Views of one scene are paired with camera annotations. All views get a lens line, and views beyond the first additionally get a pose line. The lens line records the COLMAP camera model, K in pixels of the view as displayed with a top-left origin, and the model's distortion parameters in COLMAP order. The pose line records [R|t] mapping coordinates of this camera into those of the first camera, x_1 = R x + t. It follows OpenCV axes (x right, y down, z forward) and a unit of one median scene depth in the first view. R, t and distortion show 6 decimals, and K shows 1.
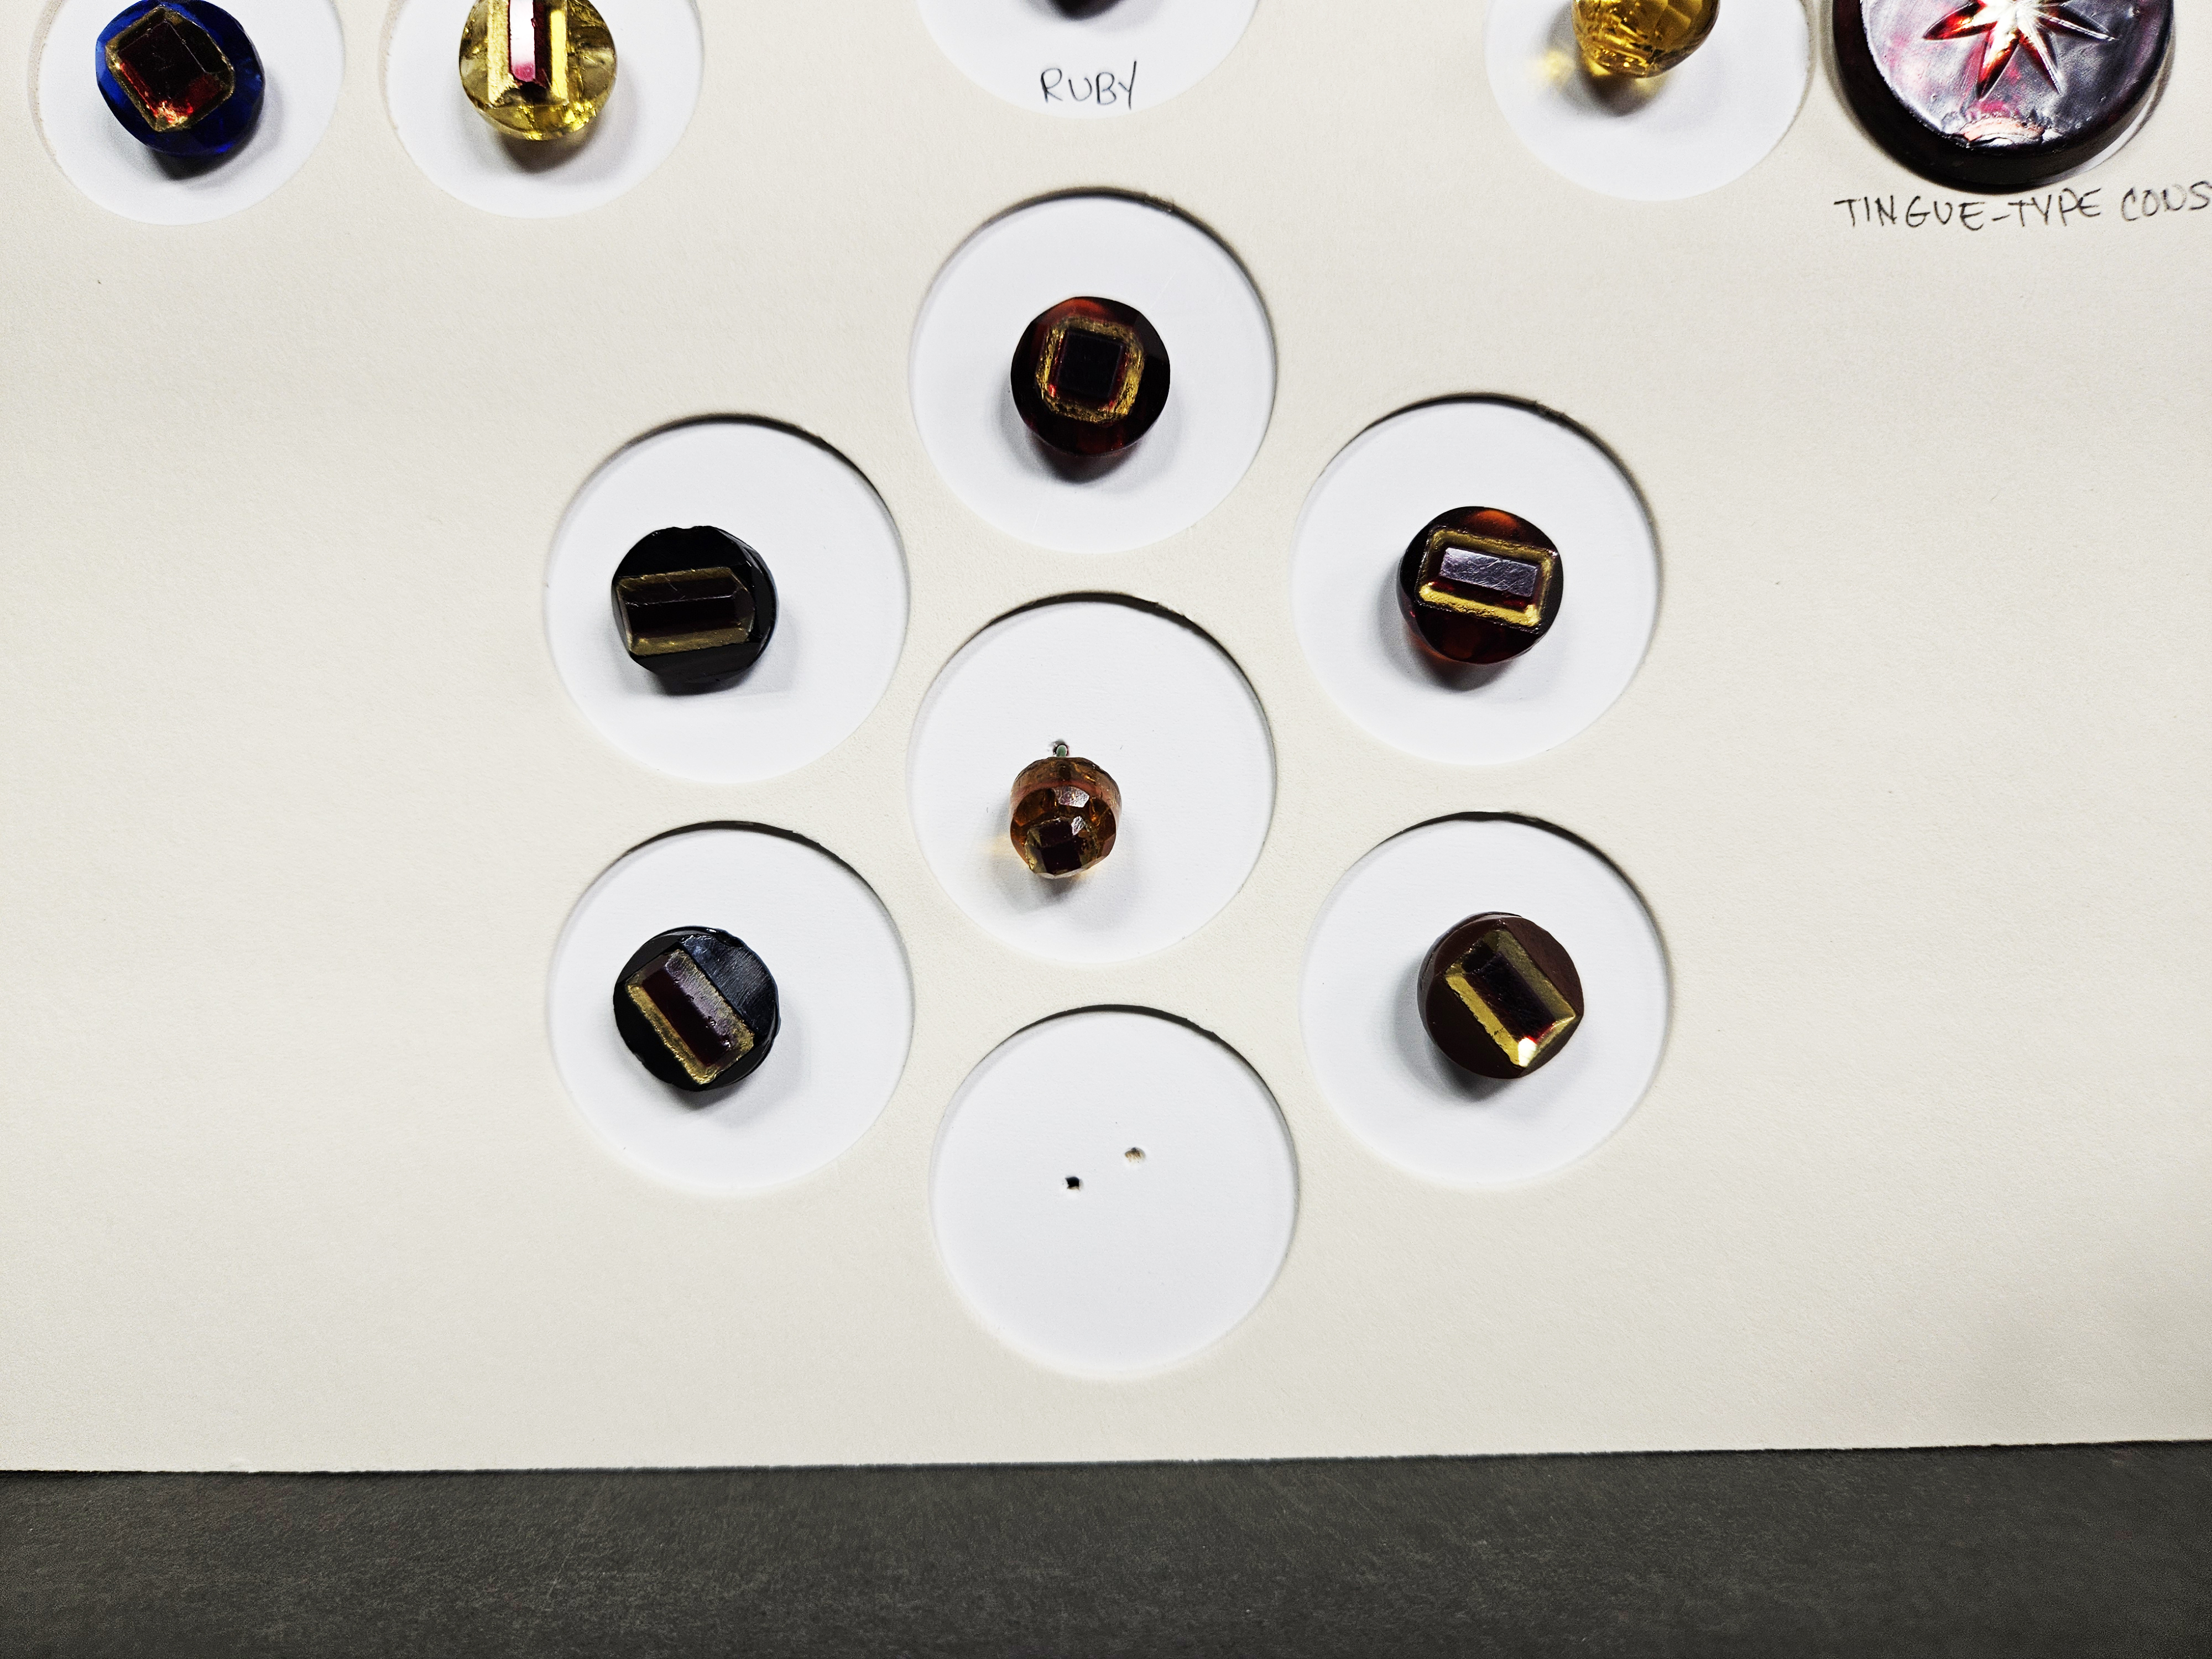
lens RADIAL K [[1552.6, 0, 1082.0], [0, 1552.6, 829.5], [0, 0, 1]] dist [-0.016311, -0.002347]
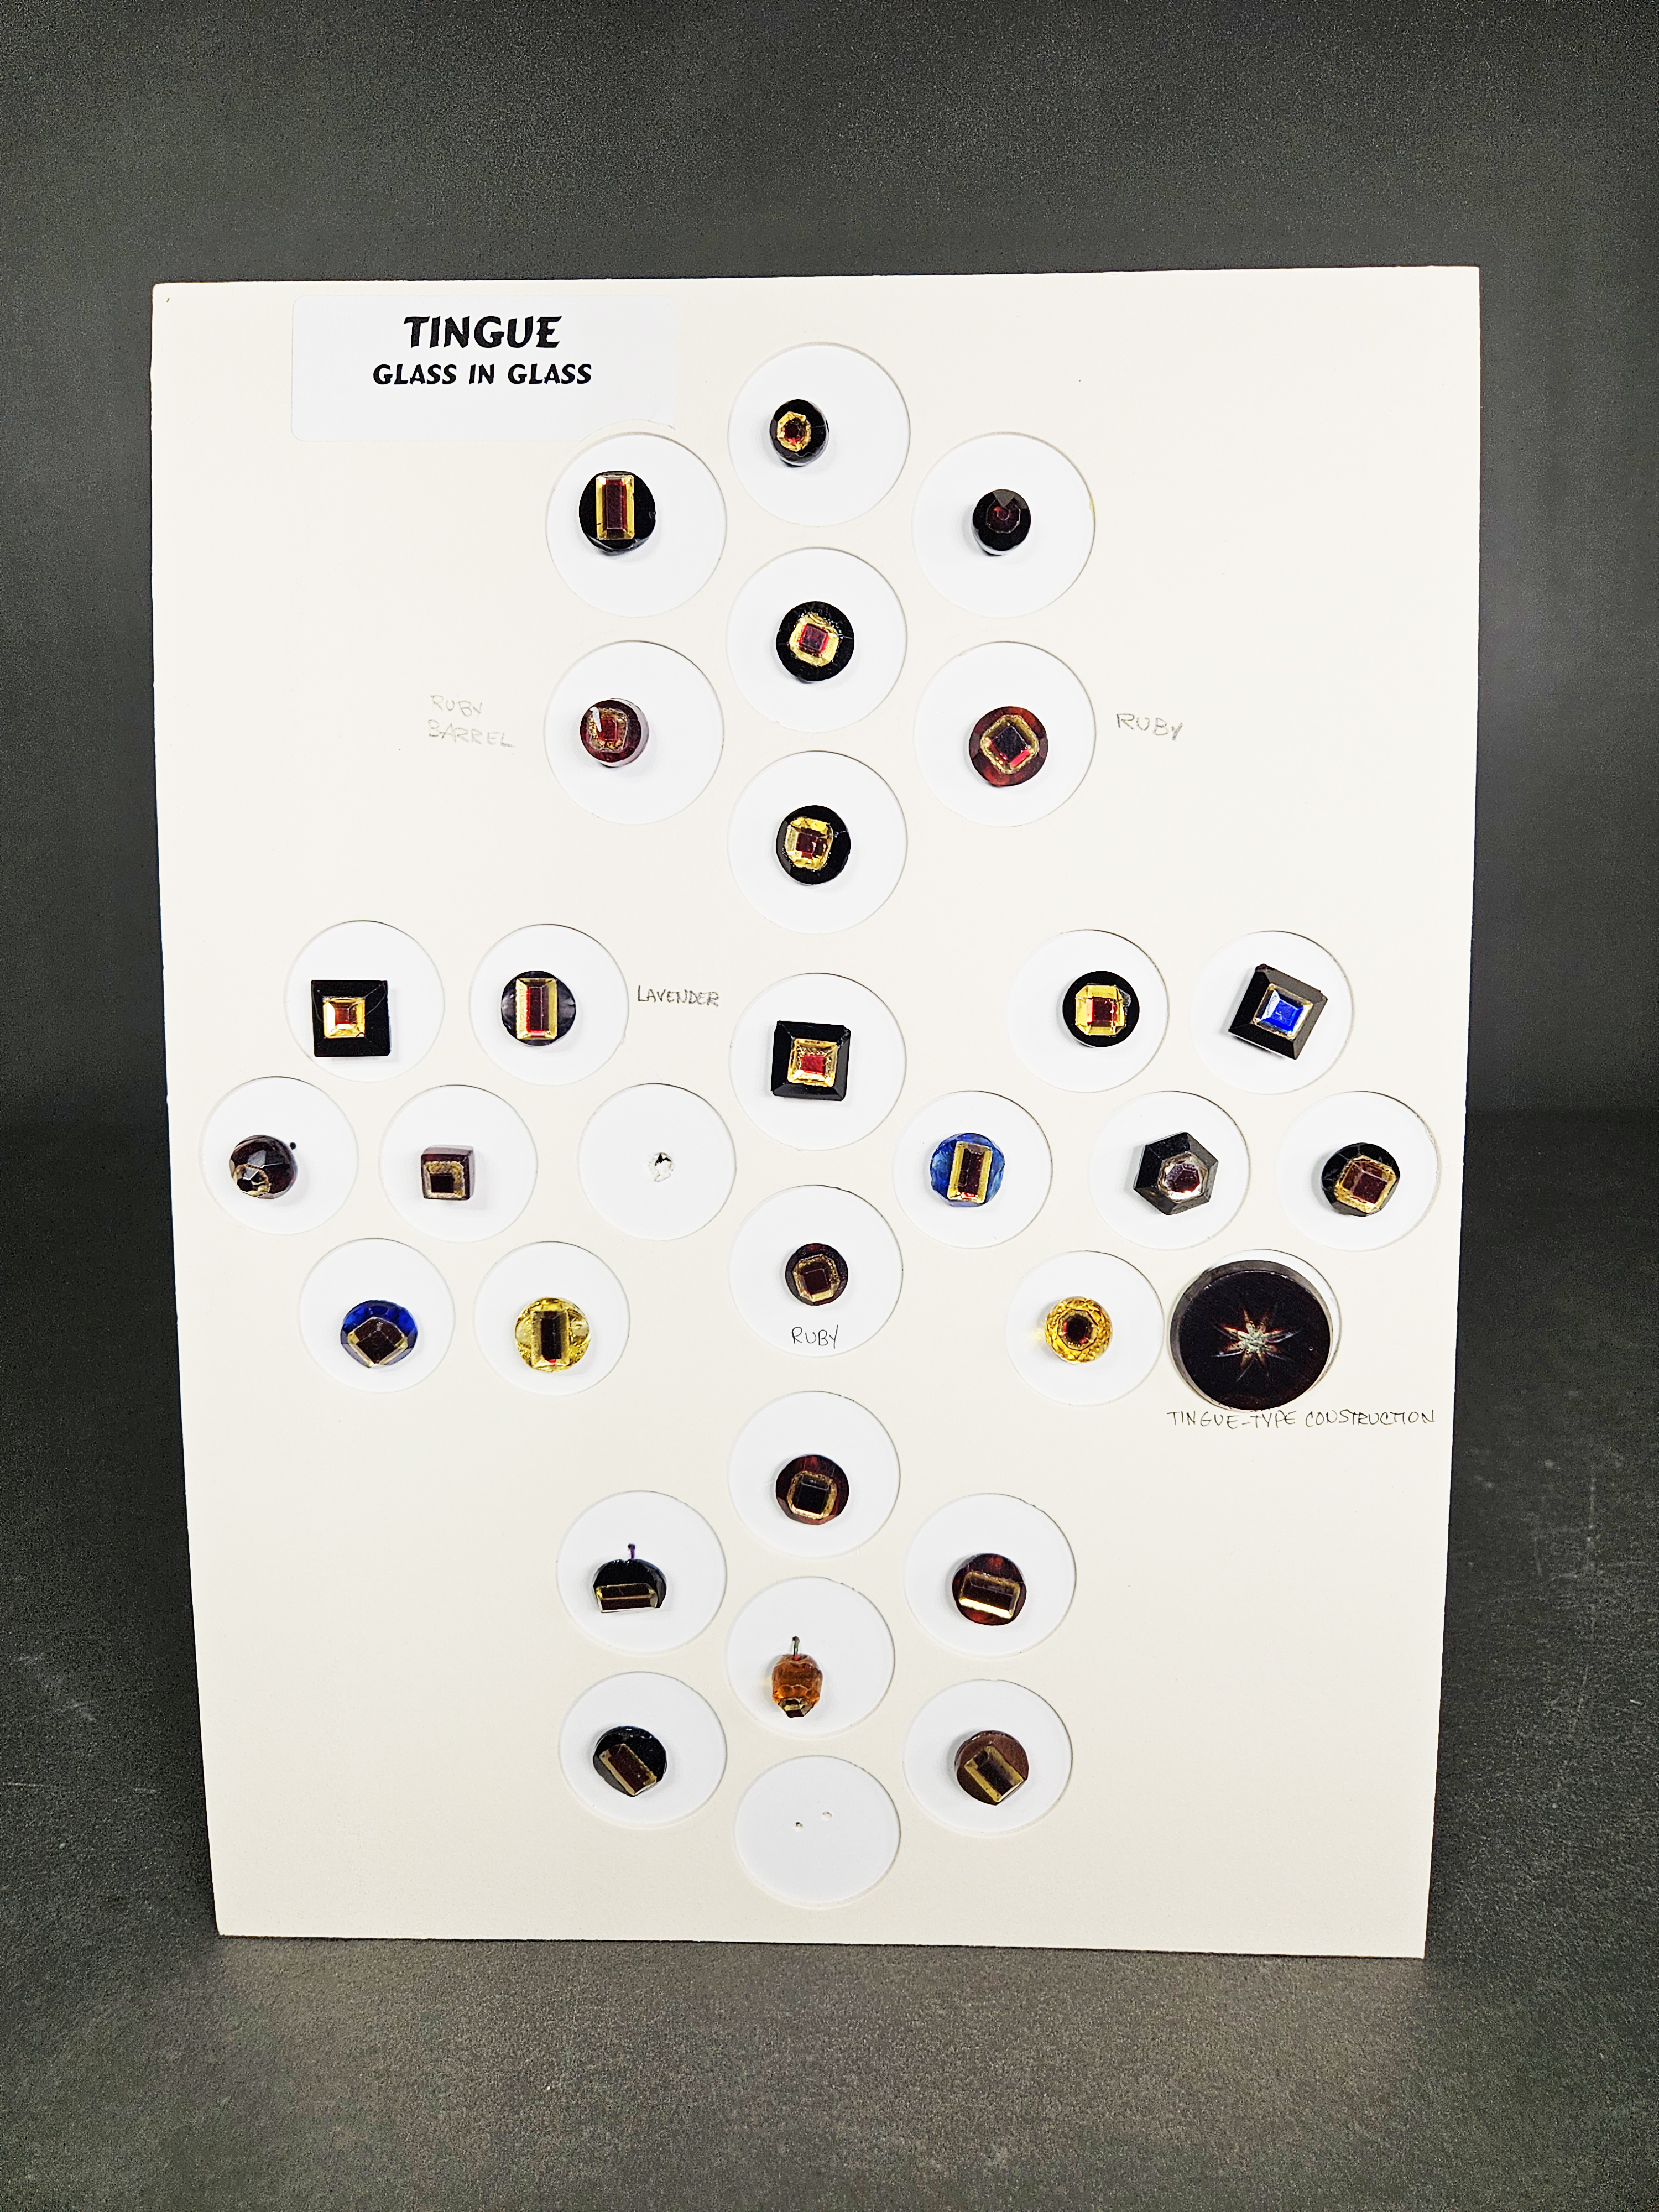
lens RADIAL K [[1525.8, 0, 829.5], [0, 1525.8, 1106.0], [0, 0, 1]] dist [0.091987, -0.115753]
pose [[0.999771, 0.020237, -0.007006, 0.033628], [-0.018769, 0.985545, 0.168373, -1.167641], [0.010312, -0.168203, 0.985698, -1.006413]]
